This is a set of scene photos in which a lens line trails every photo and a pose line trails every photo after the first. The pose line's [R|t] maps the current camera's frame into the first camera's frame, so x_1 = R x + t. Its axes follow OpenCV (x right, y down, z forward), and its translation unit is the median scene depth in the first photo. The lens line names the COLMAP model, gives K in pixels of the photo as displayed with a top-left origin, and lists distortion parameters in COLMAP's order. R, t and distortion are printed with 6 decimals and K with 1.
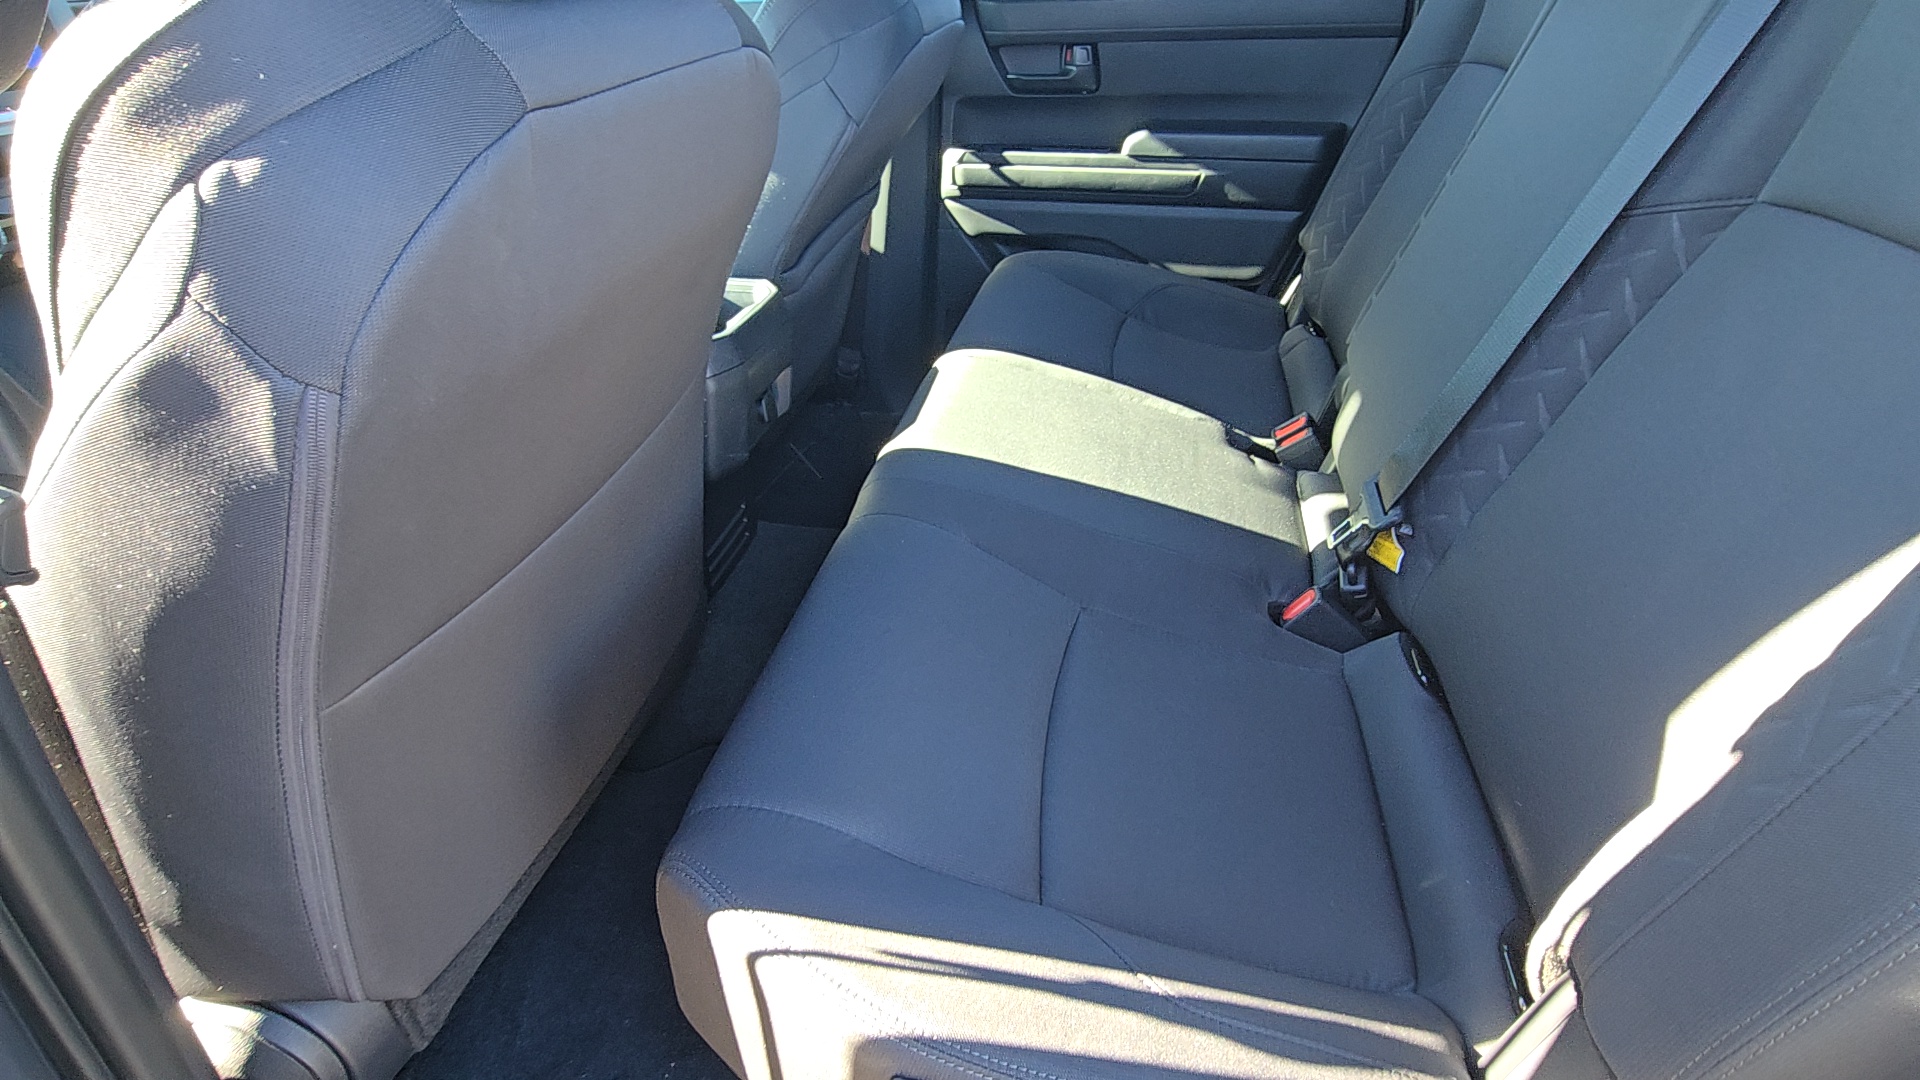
lens RADIAL K [[973.4, 0, 971.7], [0, 973.4, 540.9], [0, 0, 1]] dist [0.001049, 0.000815]
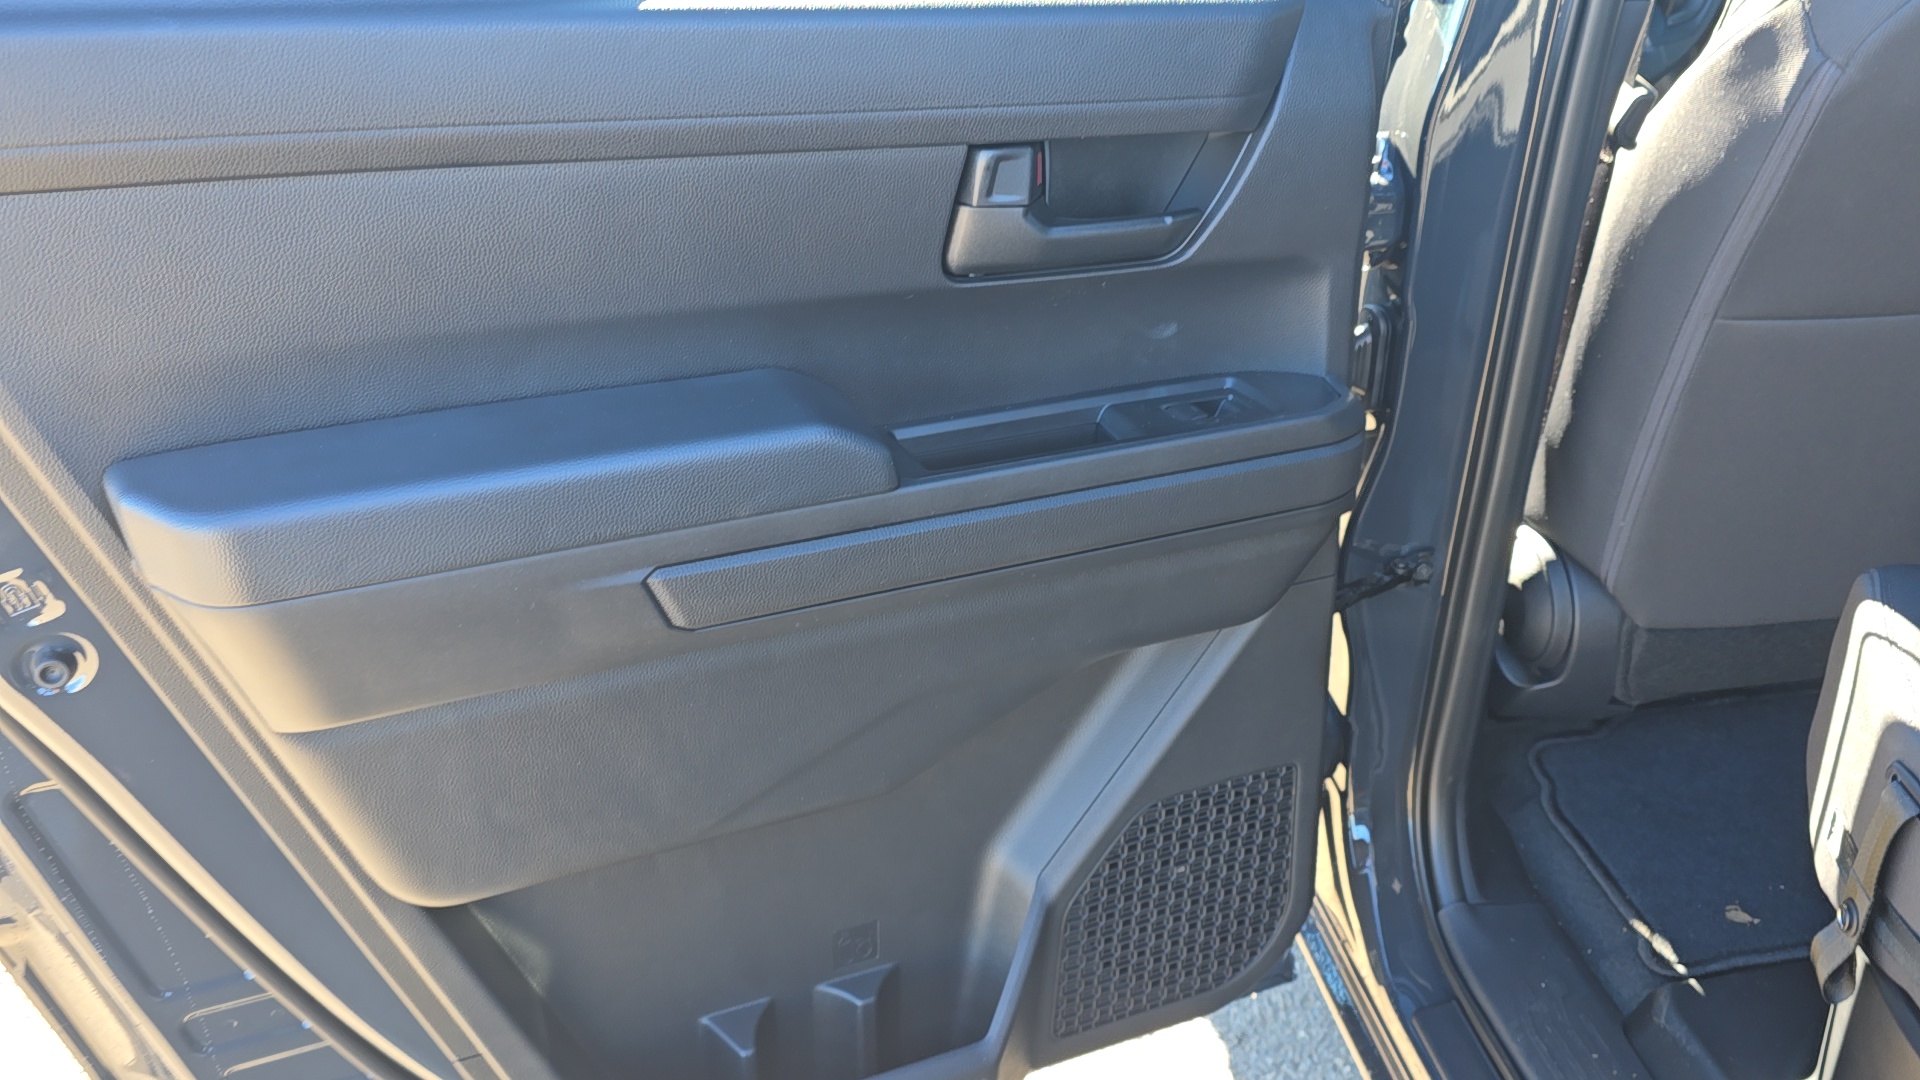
lens RADIAL K [[1619.4, 0, 960.0], [0, 1619.4, 540.0], [0, 0, 1]] dist [-0.011703, 0.003040]
pose [[0.315157, 0.405076, -0.858248, 1.142929], [-0.467010, 0.853458, 0.231324, 0.449155], [0.826182, 0.327907, 0.458148, -0.861162]]
